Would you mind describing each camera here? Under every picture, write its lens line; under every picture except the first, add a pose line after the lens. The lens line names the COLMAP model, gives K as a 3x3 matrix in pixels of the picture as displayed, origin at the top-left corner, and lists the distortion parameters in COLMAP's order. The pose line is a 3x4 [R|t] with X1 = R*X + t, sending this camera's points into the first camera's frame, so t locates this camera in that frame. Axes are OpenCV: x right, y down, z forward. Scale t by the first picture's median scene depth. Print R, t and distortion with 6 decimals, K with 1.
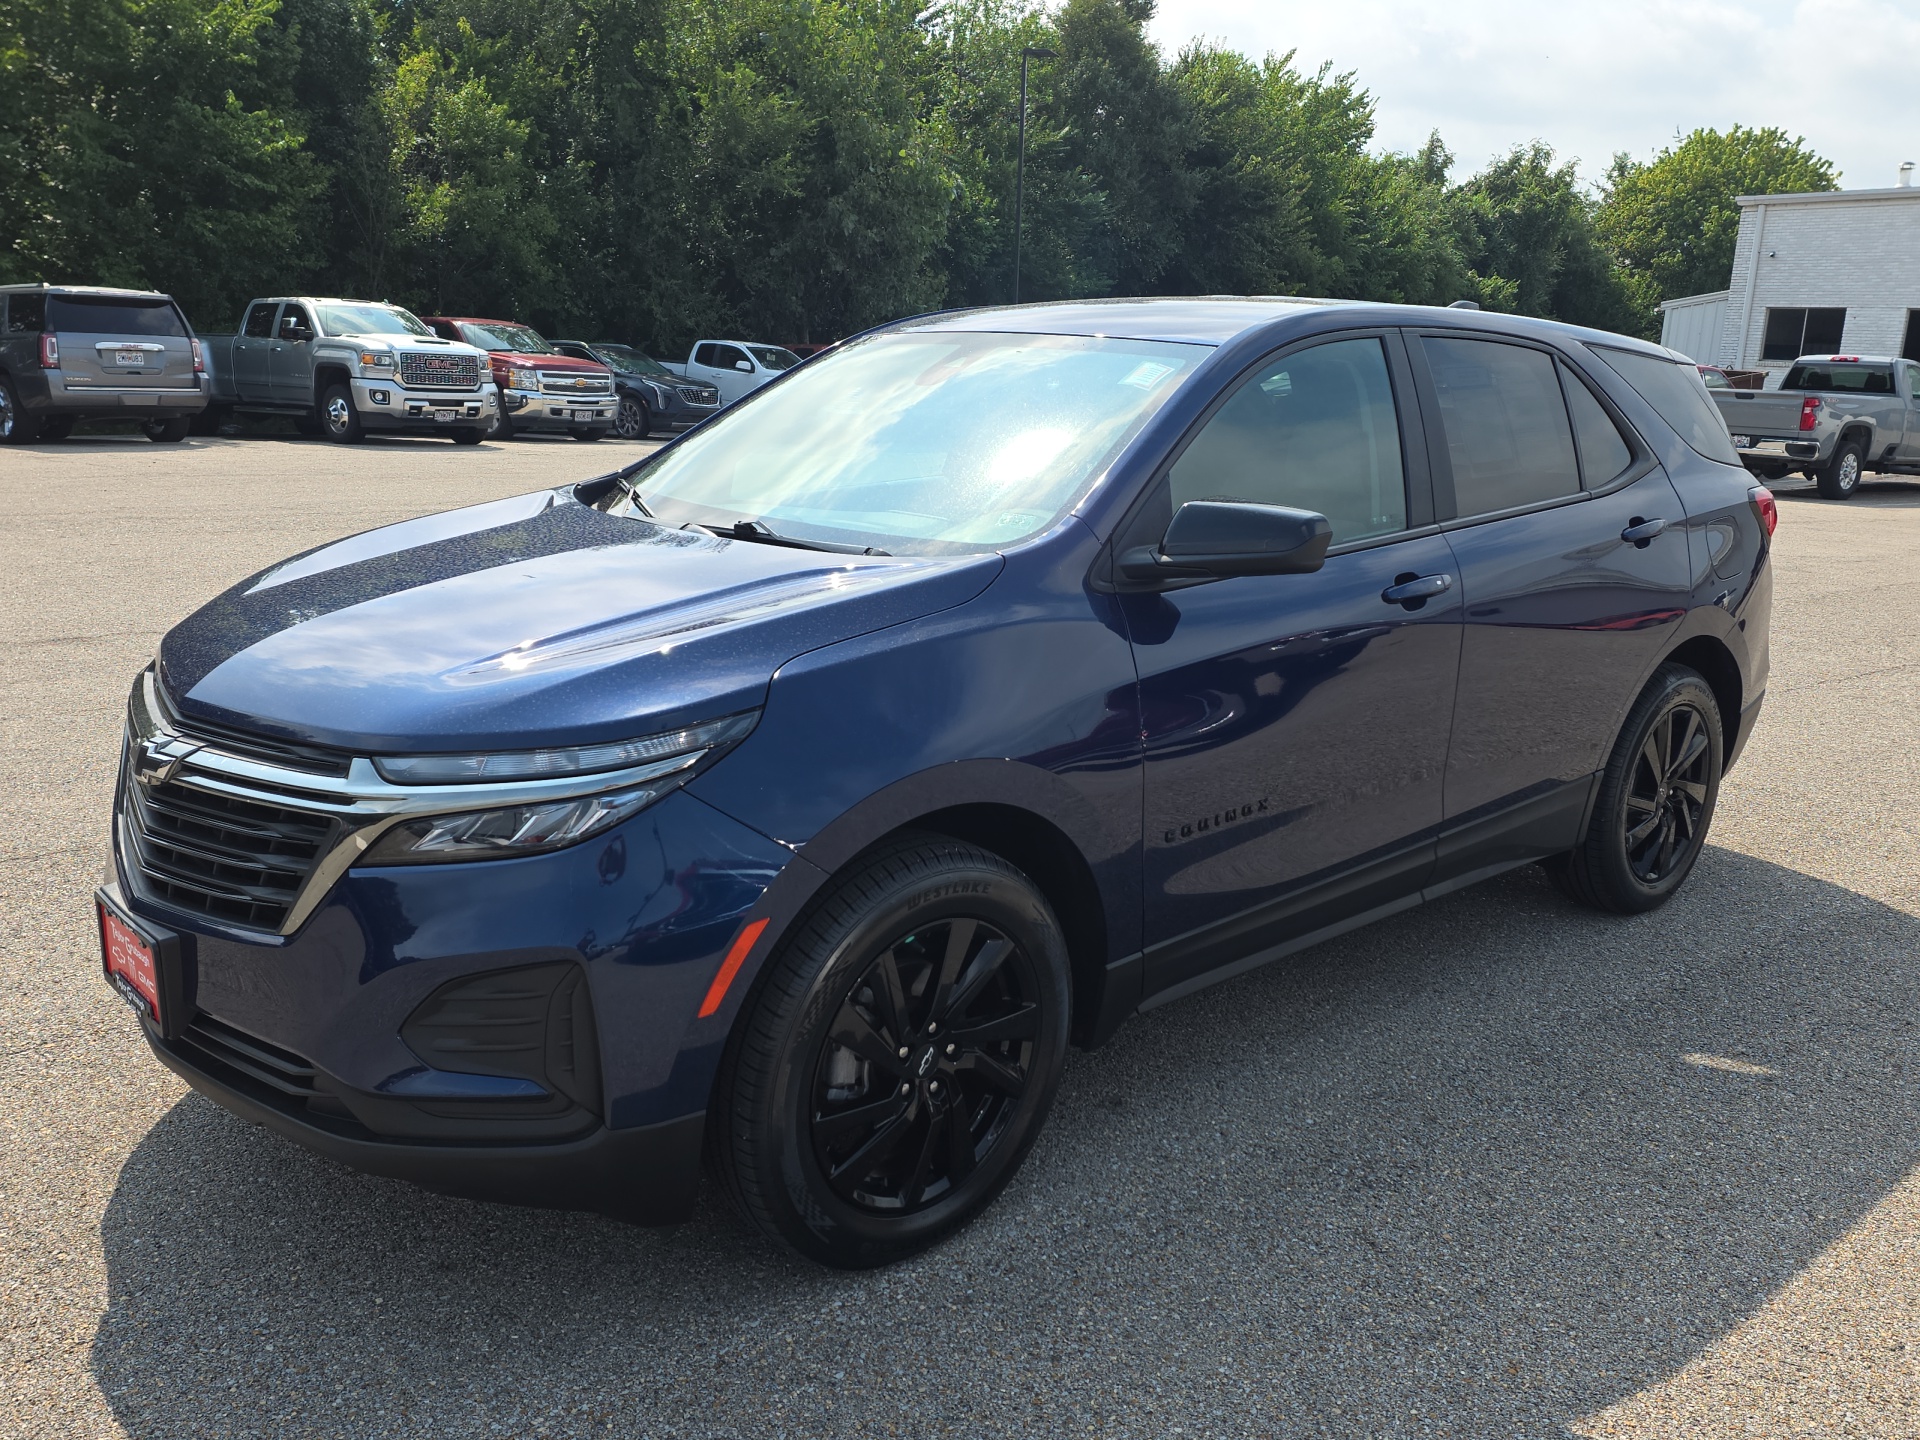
lens RADIAL K [[1572.9, 0, 955.1], [0, 1572.9, 704.9], [0, 0, 1]] dist [0.040680, -0.033989]
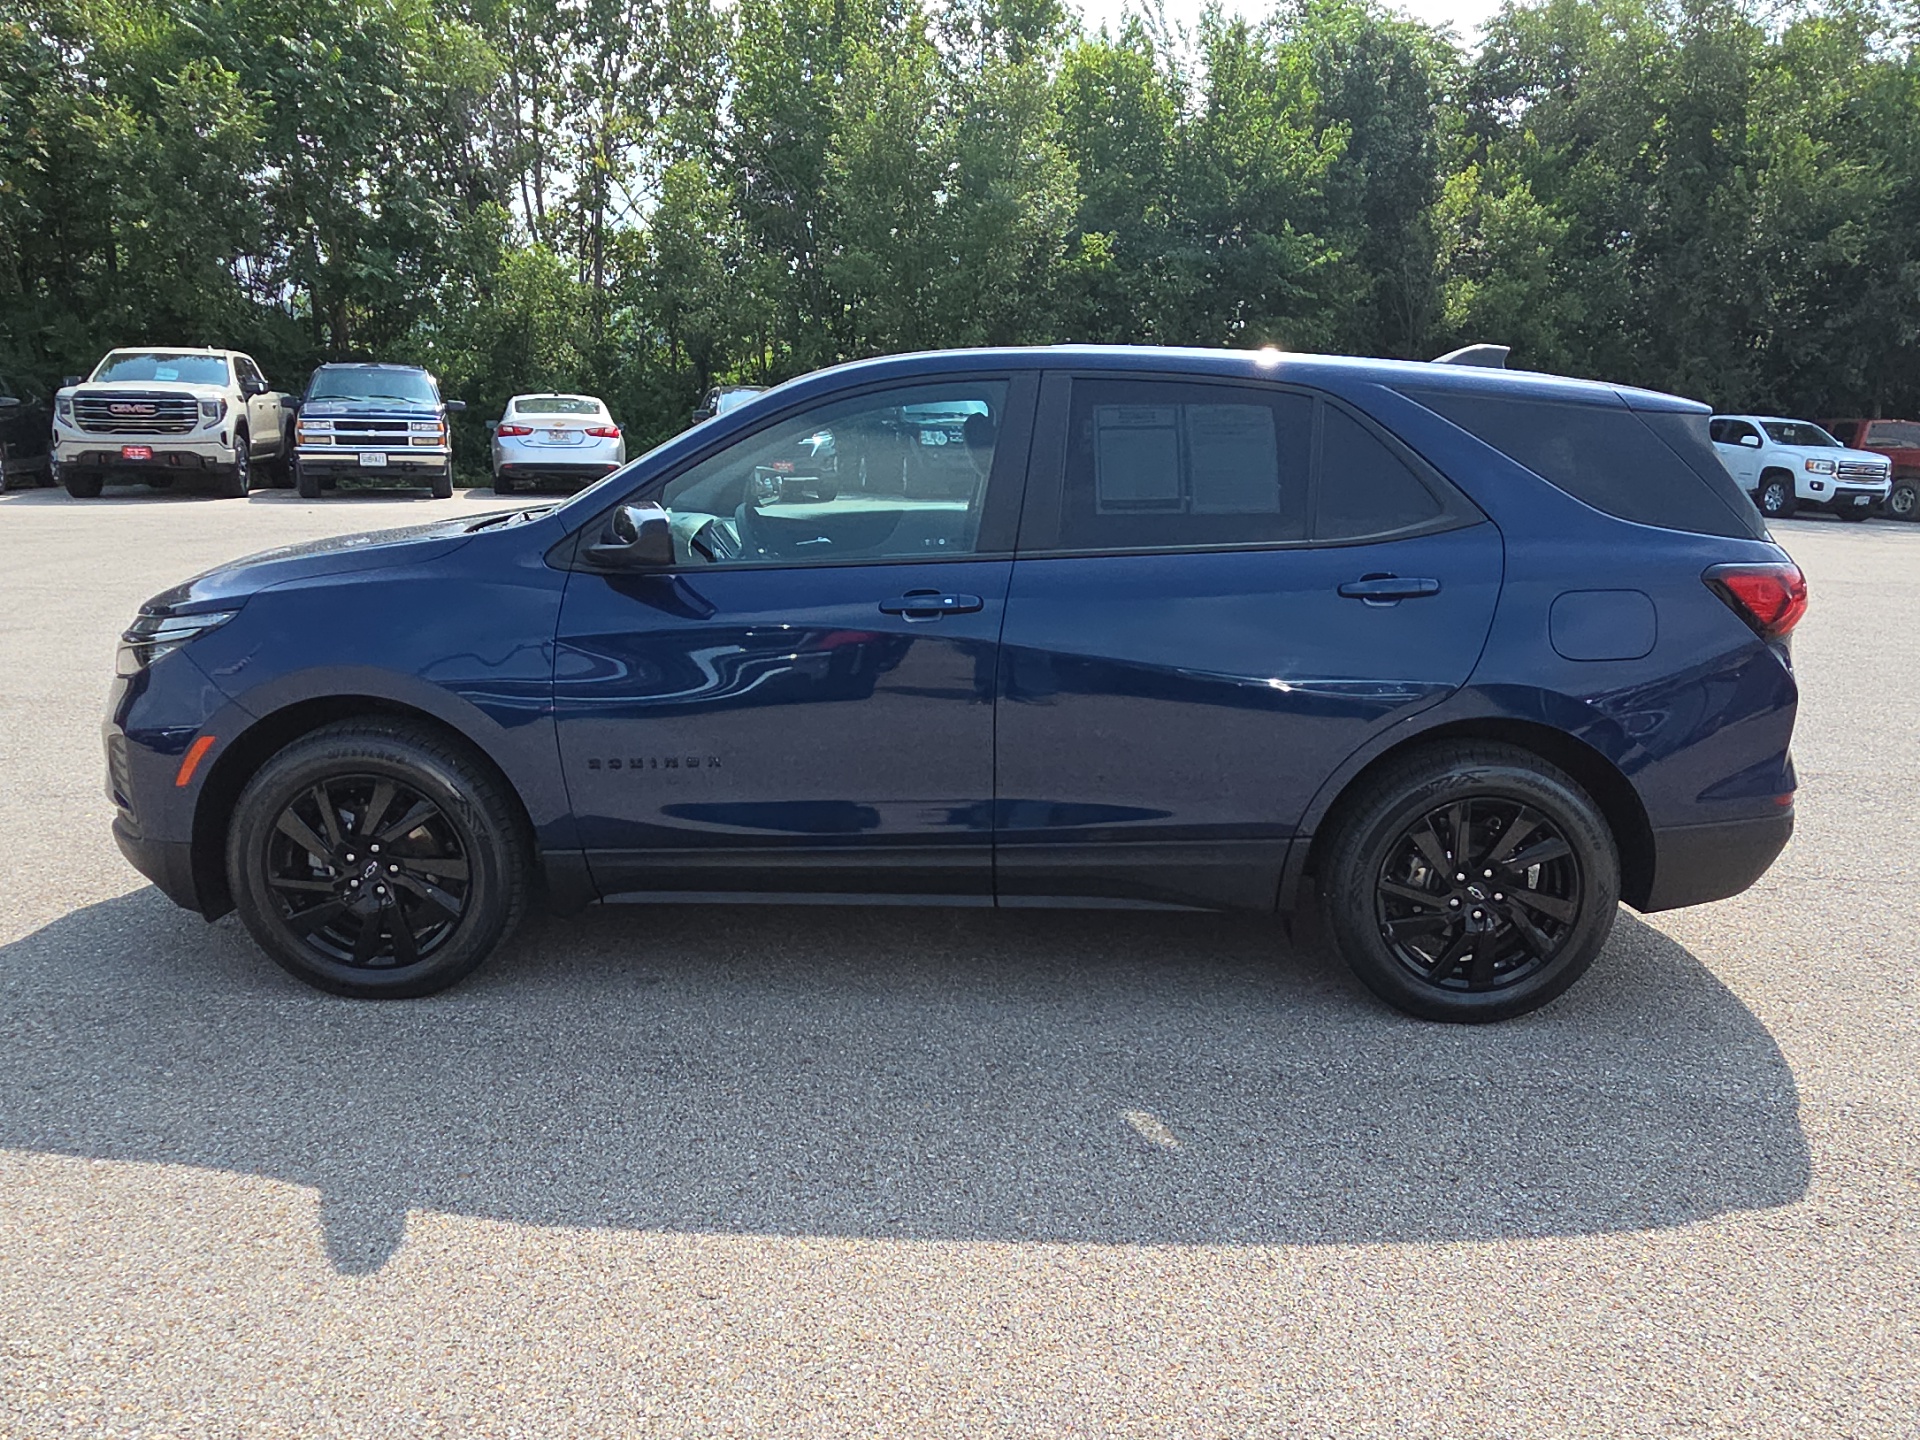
lens RADIAL K [[1415.6, 0, 971.4], [0, 1415.6, 722.9], [0, 0, 1]] dist [-0.005207, 0.010680]
pose [[0.737519, 0.133782, -0.661943, 0.117447], [-0.145548, 0.988635, 0.037642, -0.004322], [0.659456, 0.068583, 0.748608, 0.032854]]
